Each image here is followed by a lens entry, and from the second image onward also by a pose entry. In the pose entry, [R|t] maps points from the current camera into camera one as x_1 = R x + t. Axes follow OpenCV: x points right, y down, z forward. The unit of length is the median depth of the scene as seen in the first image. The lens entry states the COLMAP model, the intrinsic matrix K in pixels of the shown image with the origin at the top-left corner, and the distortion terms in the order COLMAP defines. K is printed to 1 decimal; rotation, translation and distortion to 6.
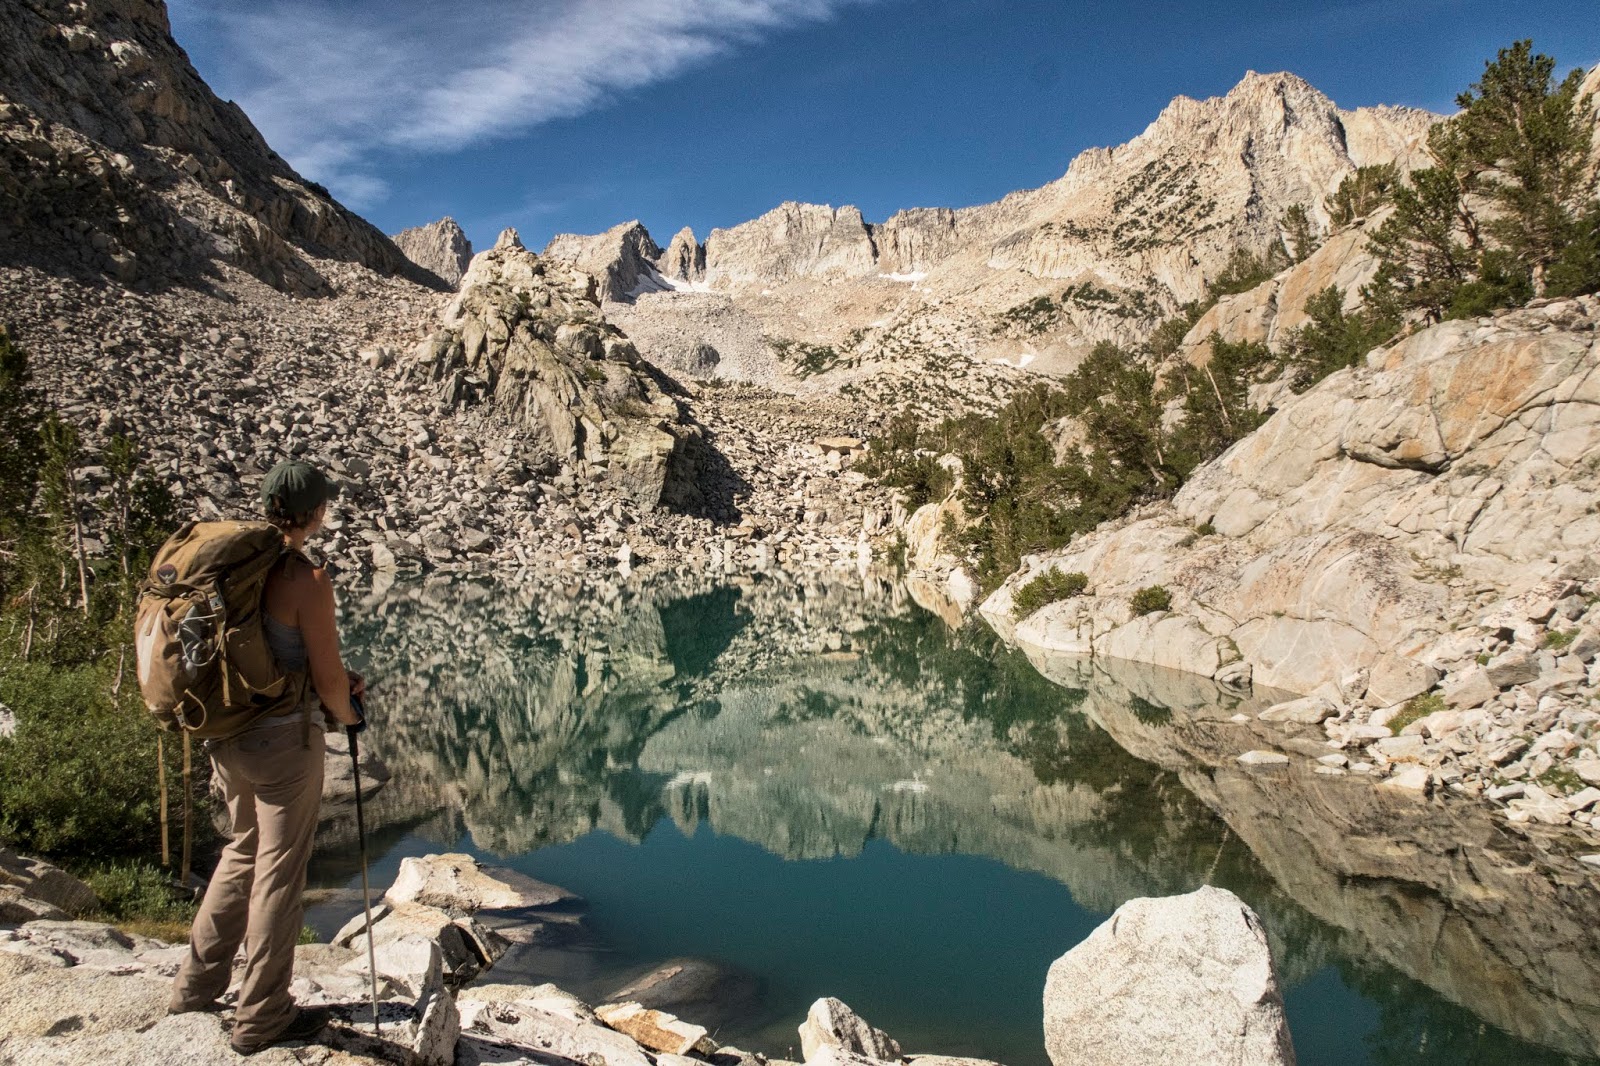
lens RADIAL K [[1274.7, 0, 794.0], [0, 1274.7, 527.6], [0, 0, 1]] dist [-0.016312, 0.020613]
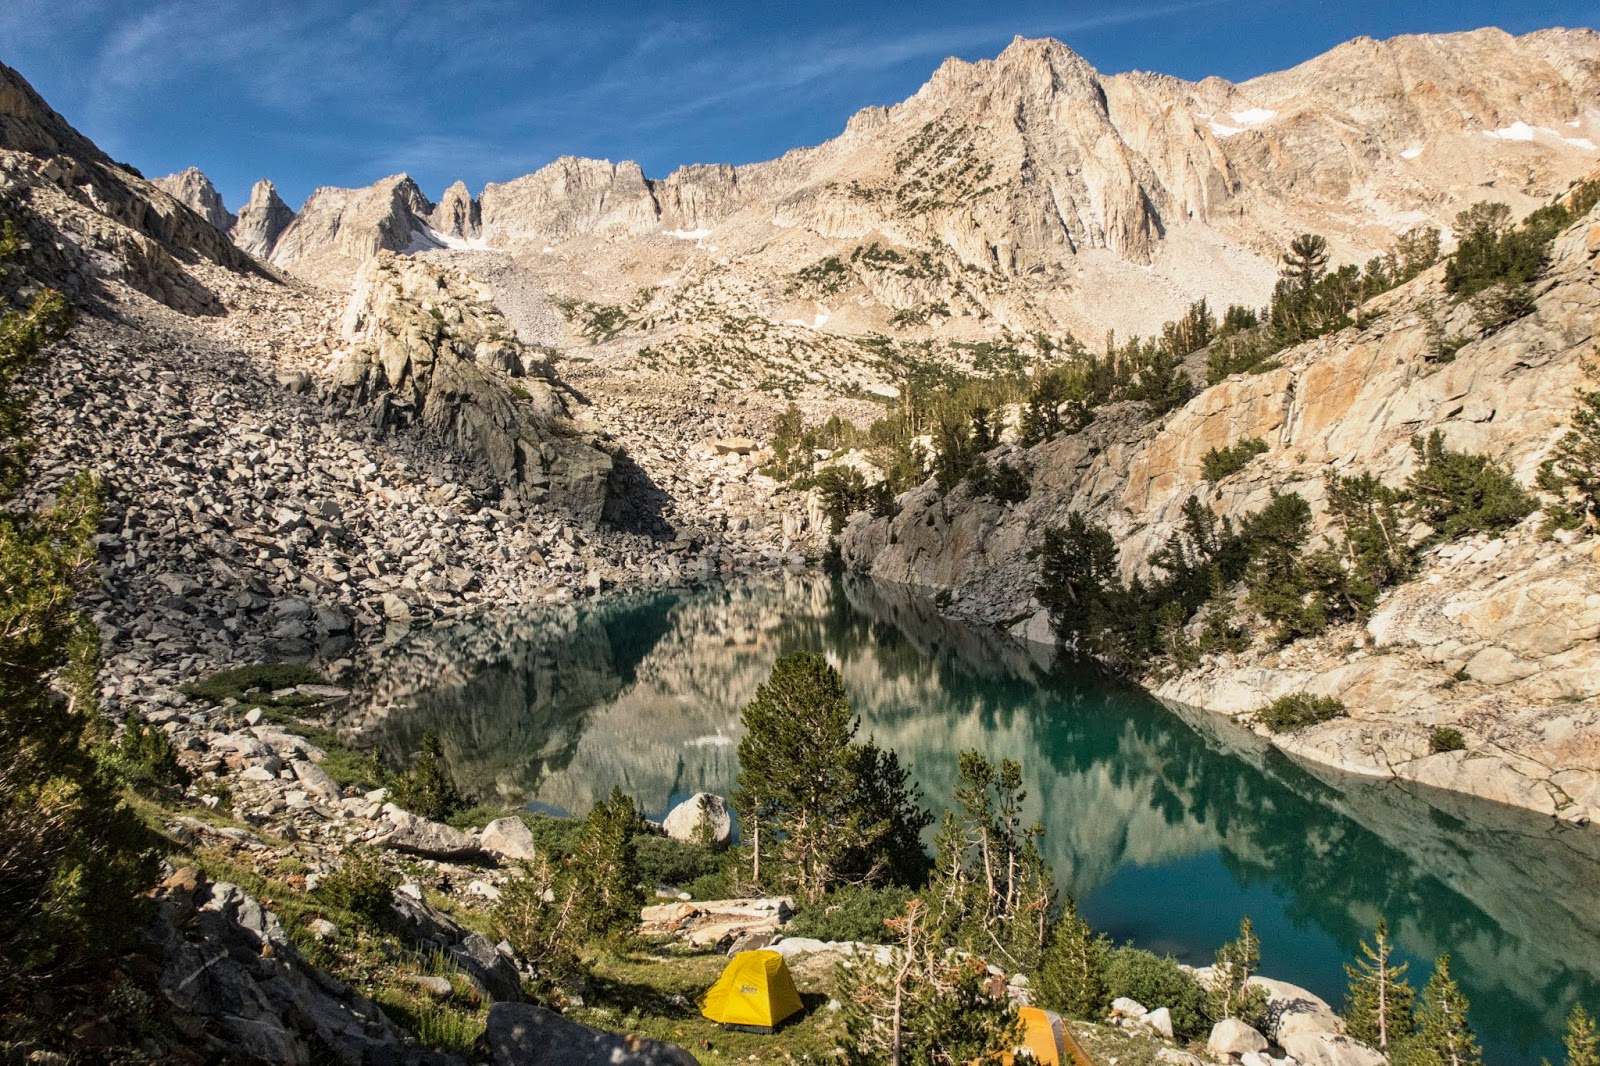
lens RADIAL K [[1274.7, 0, 795.6], [0, 1274.7, 528.7], [0, 0, 1]] dist [-0.016312, 0.020613]
pose [[0.984333, -0.039183, 0.171909, -0.021890], [0.032658, 0.998641, 0.040625, -0.008570], [-0.173267, -0.034374, 0.984275, -0.006823]]
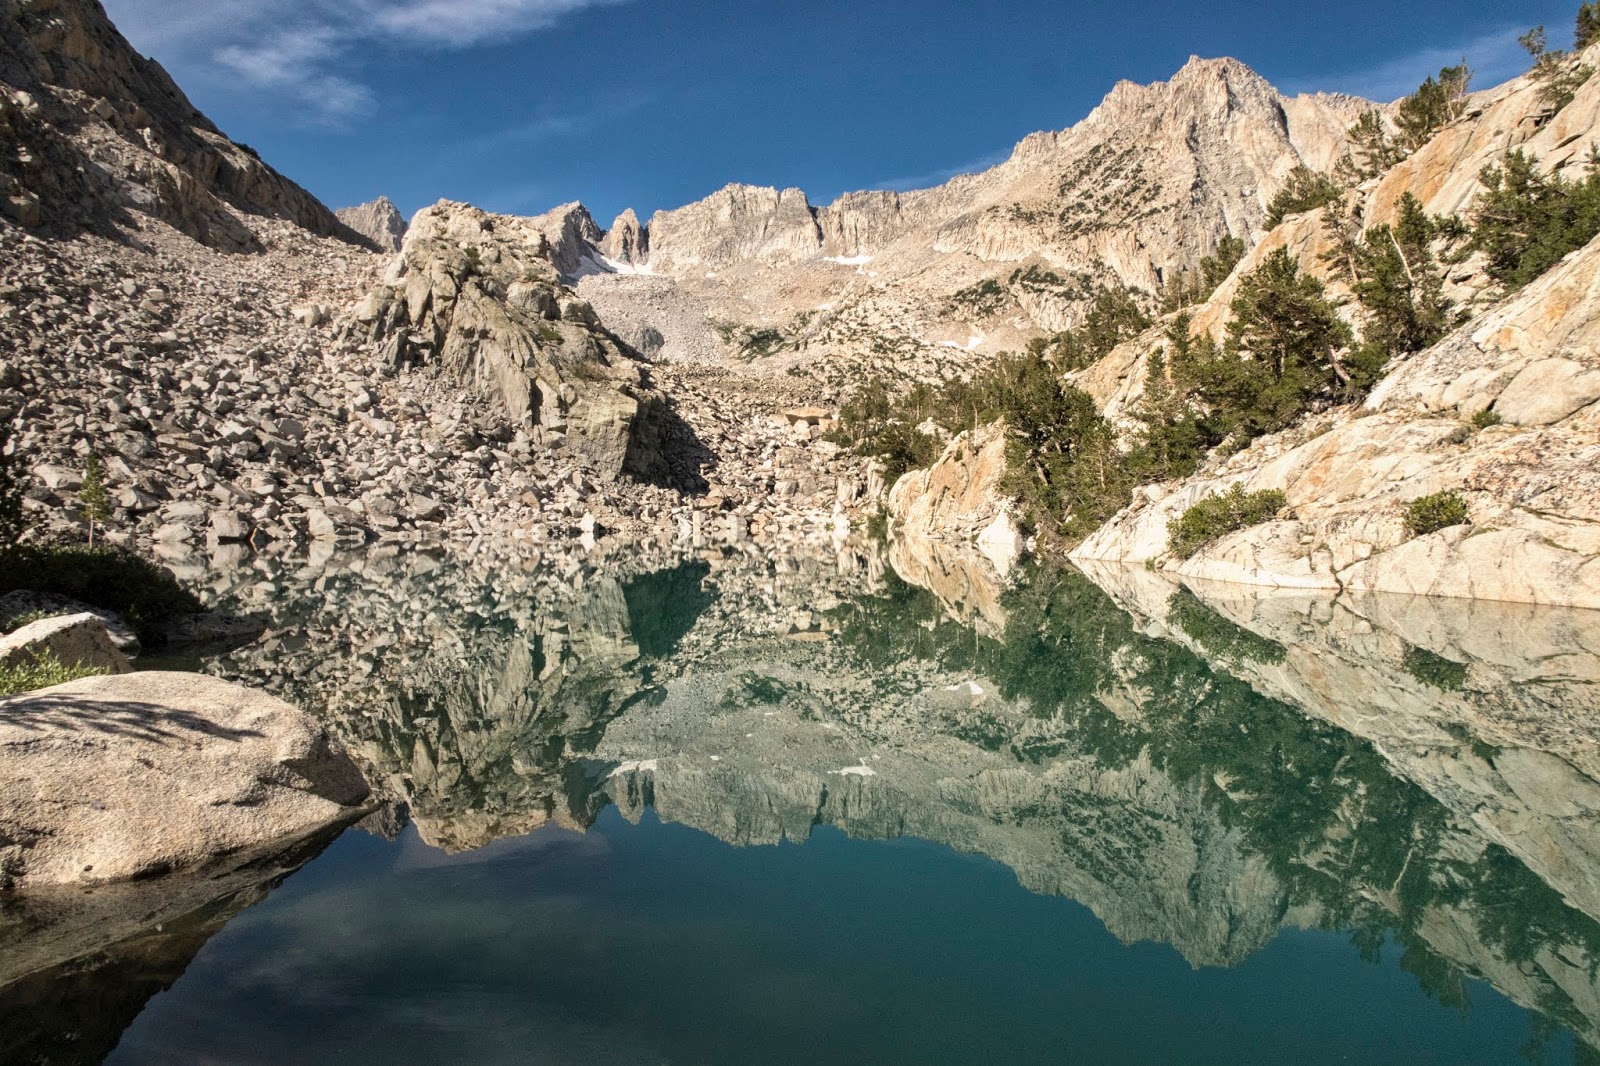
lens RADIAL K [[1274.7, 0, 797.8], [0, 1274.7, 531.6], [0, 0, 1]] dist [-0.016312, 0.020613]
pose [[0.998861, -0.003969, 0.047559, -0.003738], [0.003307, 0.999897, 0.013992, 0.002019], [-0.047610, -0.013819, 0.998770, 0.011187]]
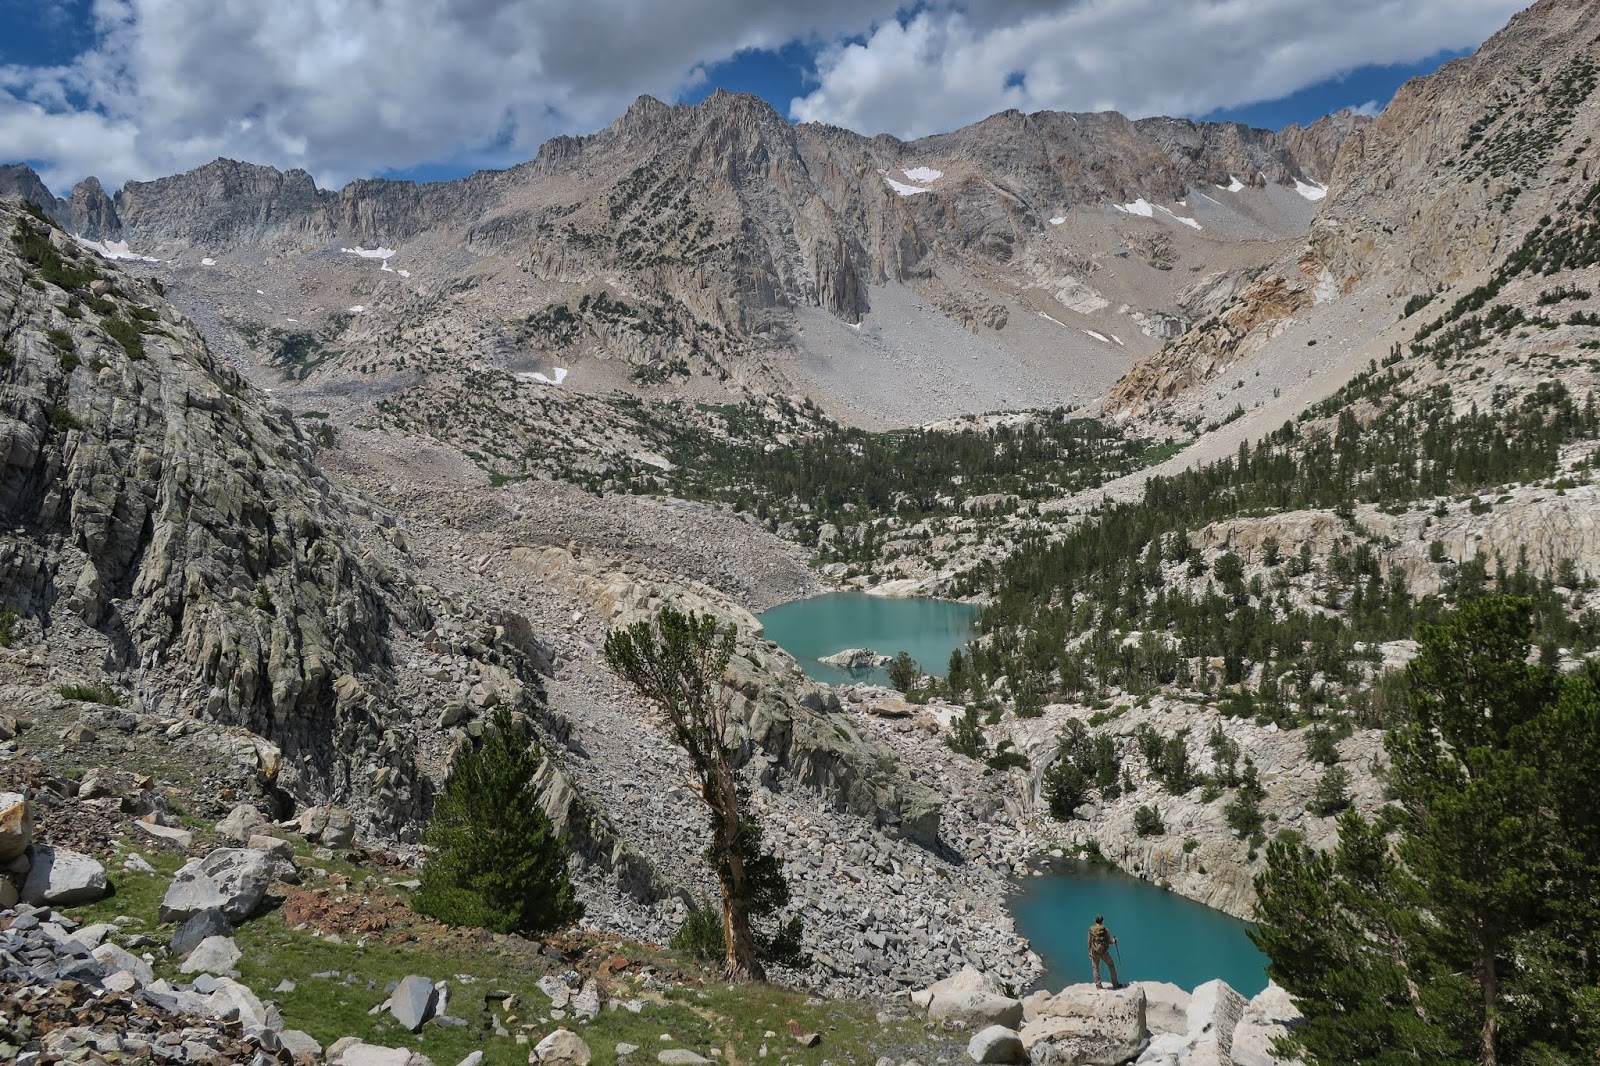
lens RADIAL K [[1274.7, 0, 806.6], [0, 1274.7, 523.5], [0, 0, 1]] dist [-0.016312, 0.020613]
pose [[0.888971, -0.051898, 0.455013, -0.132330], [0.030803, 0.998084, 0.053658, -0.069452], [-0.456926, -0.033685, 0.888867, -0.011624]]
